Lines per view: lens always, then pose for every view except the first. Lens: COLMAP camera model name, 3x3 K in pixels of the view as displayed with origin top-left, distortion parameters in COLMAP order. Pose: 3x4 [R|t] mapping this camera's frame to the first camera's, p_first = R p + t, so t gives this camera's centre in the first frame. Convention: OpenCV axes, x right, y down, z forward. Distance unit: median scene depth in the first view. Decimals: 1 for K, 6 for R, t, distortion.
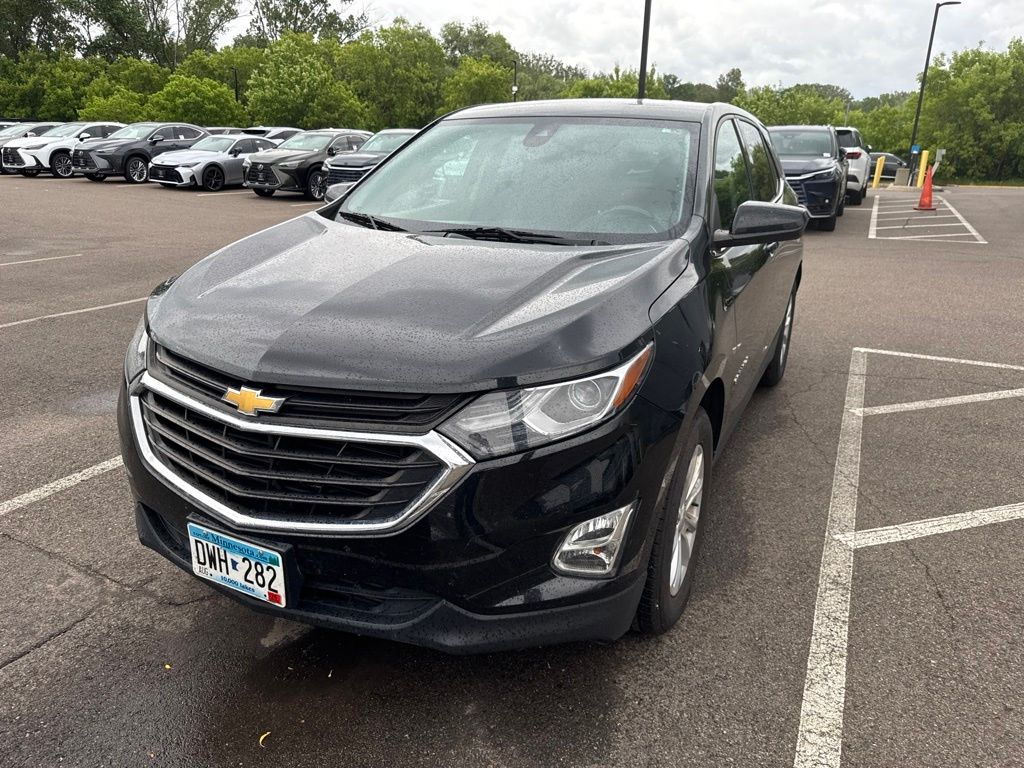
lens RADIAL K [[719.2, 0, 515.5], [0, 719.2, 388.6], [0, 0, 1]] dist [0.006576, -0.011393]
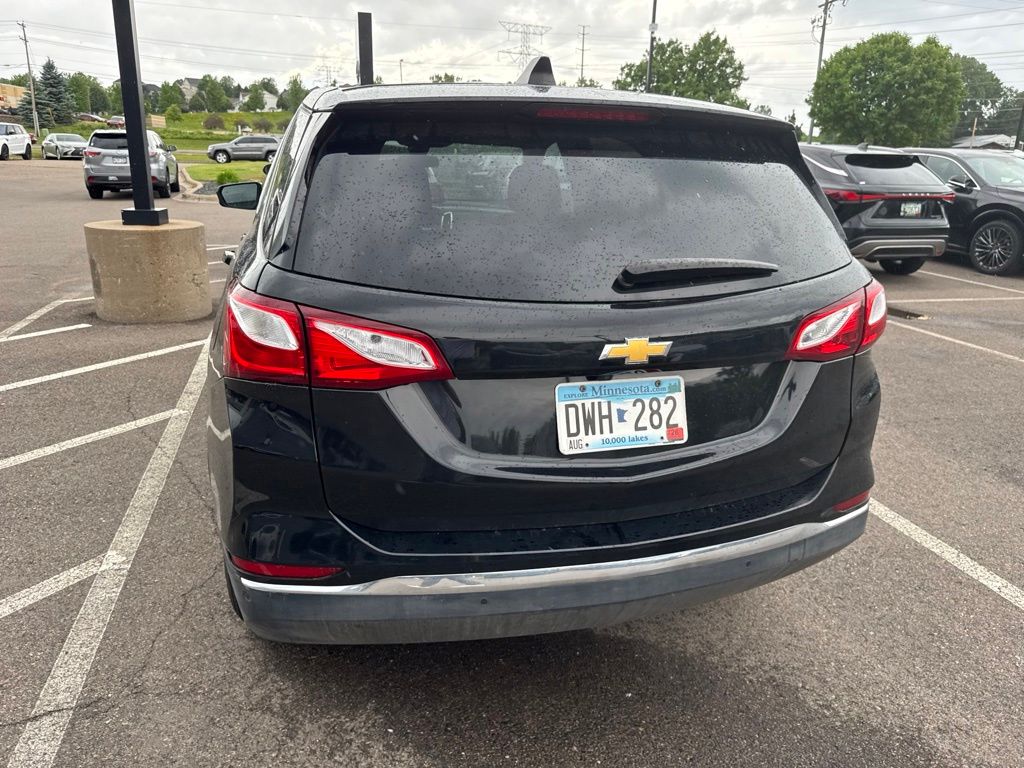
lens RADIAL K [[728.5, 0, 511.9], [0, 728.5, 376.5], [0, 0, 1]] dist [0.005125, -0.008850]
pose [[-0.748501, 0.151090, -0.645692, 0.592693], [-0.255354, 0.832943, 0.490918, -0.491691], [0.611997, 0.532333, -0.584877, 1.478848]]
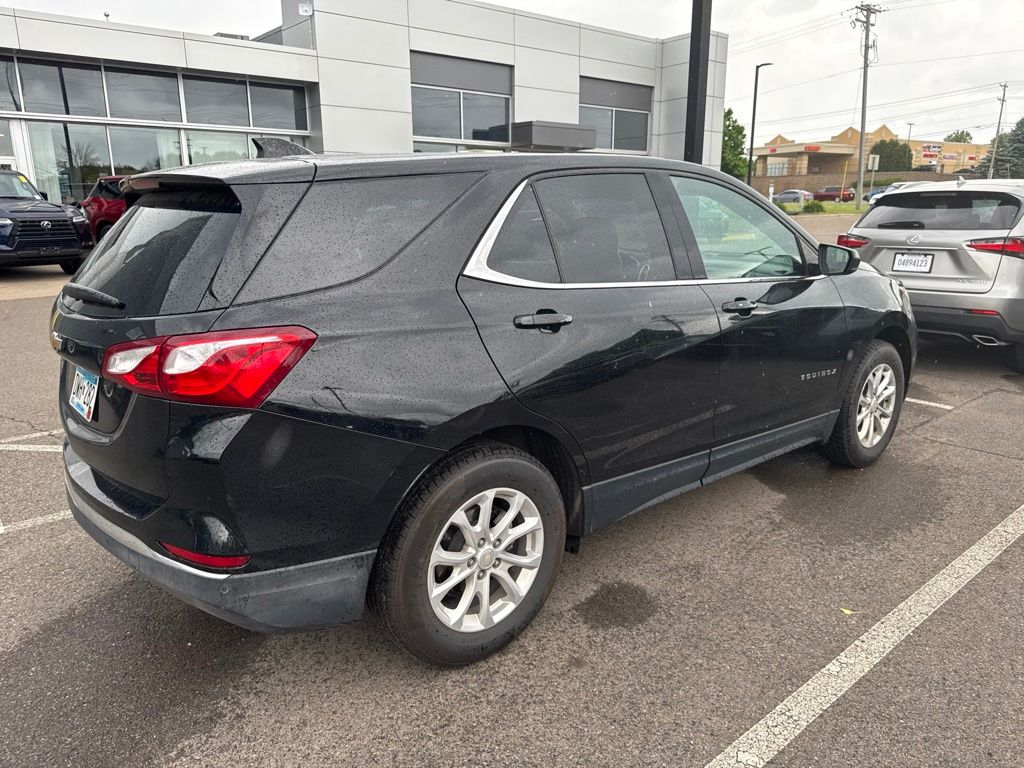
lens RADIAL K [[717.3, 0, 516.3], [0, 717.3, 384.4], [0, 0, 1]] dist [0.025833, -0.033362]
pose [[-0.911419, -0.111822, 0.395994, -0.195248], [0.124349, 0.842520, 0.524115, -0.550437], [-0.392240, 0.526930, -0.753984, 1.581217]]
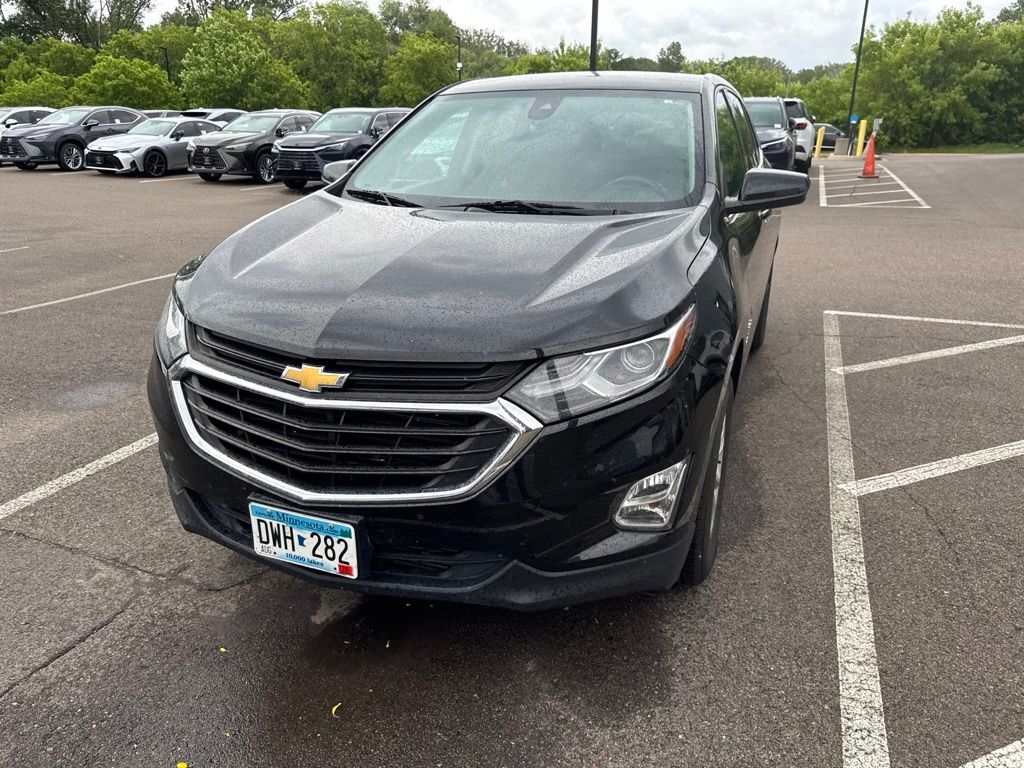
lens RADIAL K [[717.1, 0, 528.3], [0, 717.1, 388.7], [0, 0, 1]] dist [0.013693, -0.020094]
pose [[0.995872, -0.048071, 0.076999, -0.057045], [0.045854, 0.998489, 0.030297, 0.006253], [-0.078339, -0.026641, 0.996571, -0.009550]]
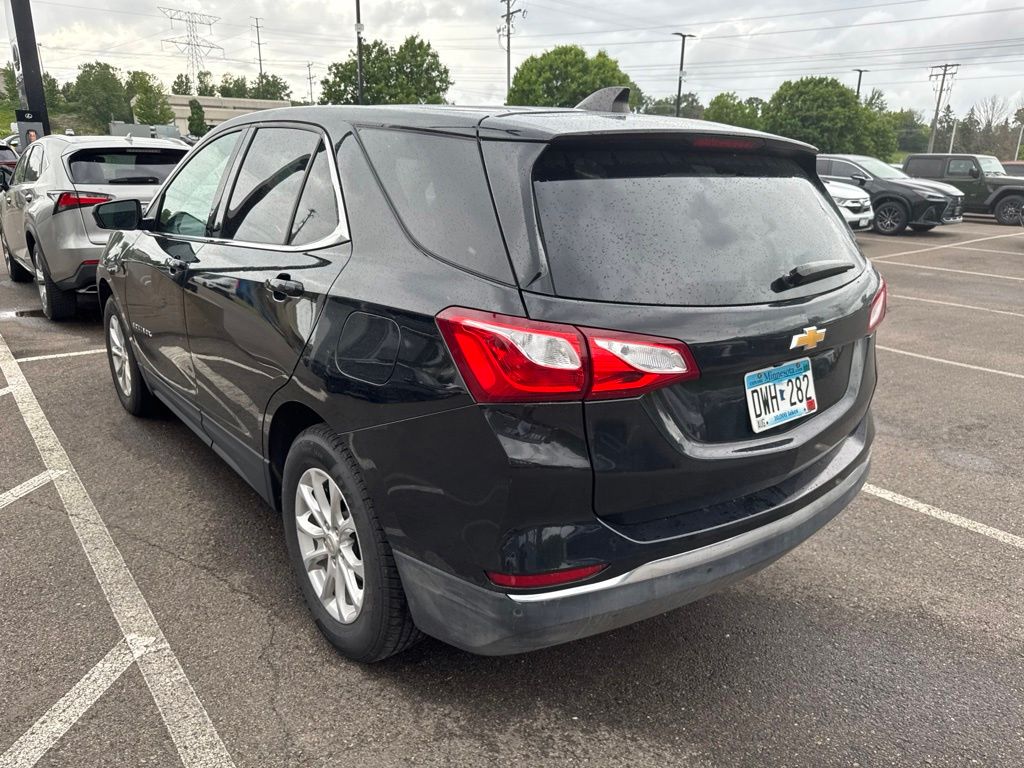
lens RADIAL K [[730.8, 0, 509.8], [0, 730.8, 387.4], [0, 0, 1]] dist [0.006014, -0.008088]
pose [[-0.435027, 0.231726, -0.870089, 0.777784], [-0.322923, 0.861883, 0.390996, -0.431781], [0.840519, 0.451066, -0.300113, 1.296775]]
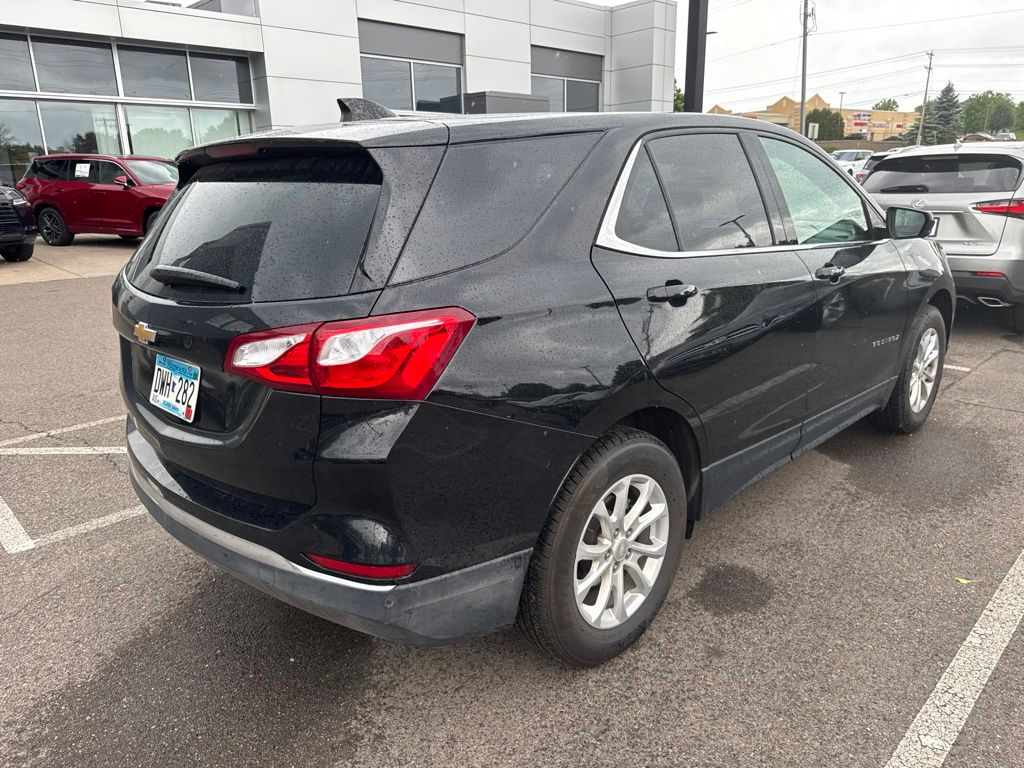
lens RADIAL K [[723.5, 0, 517.5], [0, 723.5, 381.2], [0, 0, 1]] dist [0.001684, -0.004260]
pose [[-0.942447, -0.086903, 0.322863, -0.057954], [0.114829, 0.822773, 0.556650, -0.548868], [-0.314018, 0.561688, -0.765441, 1.597847]]
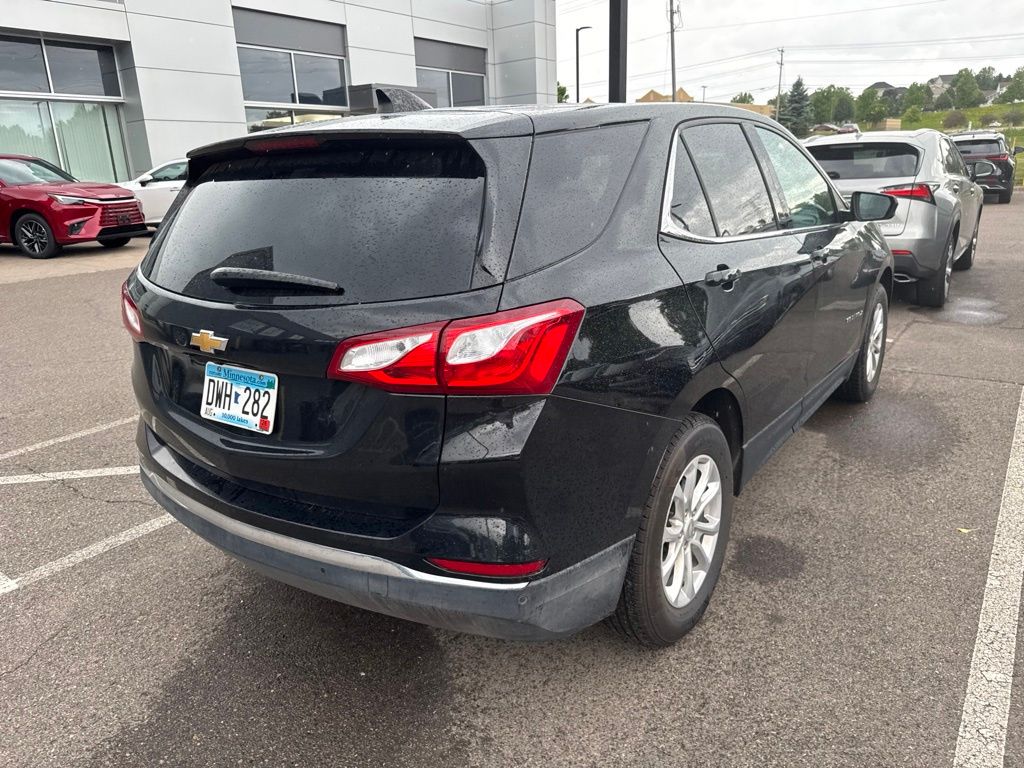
lens RADIAL K [[719.2, 0, 515.5], [0, 719.2, 388.6], [0, 0, 1]] dist [0.006576, -0.011393]
pose [[-0.983760, -0.034239, 0.176195, 0.064492], [0.076927, 0.806484, 0.586231, -0.556428], [-0.162170, 0.590264, -0.790752, 1.624115]]
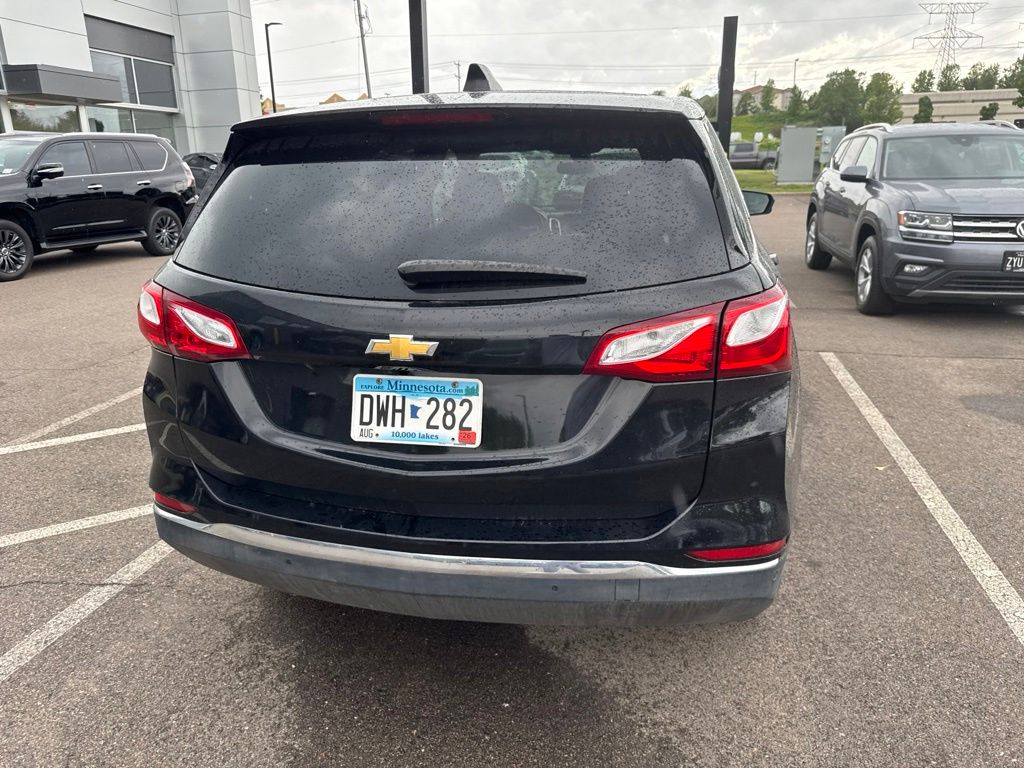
lens RADIAL K [[728.5, 0, 511.9], [0, 728.5, 376.5], [0, 0, 1]] dist [0.005125, -0.008850]
pose [[-0.973951, 0.057223, -0.219421, 0.344395], [-0.079179, 0.820912, 0.565539, -0.542781], [0.212487, 0.568181, -0.794997, 1.611825]]
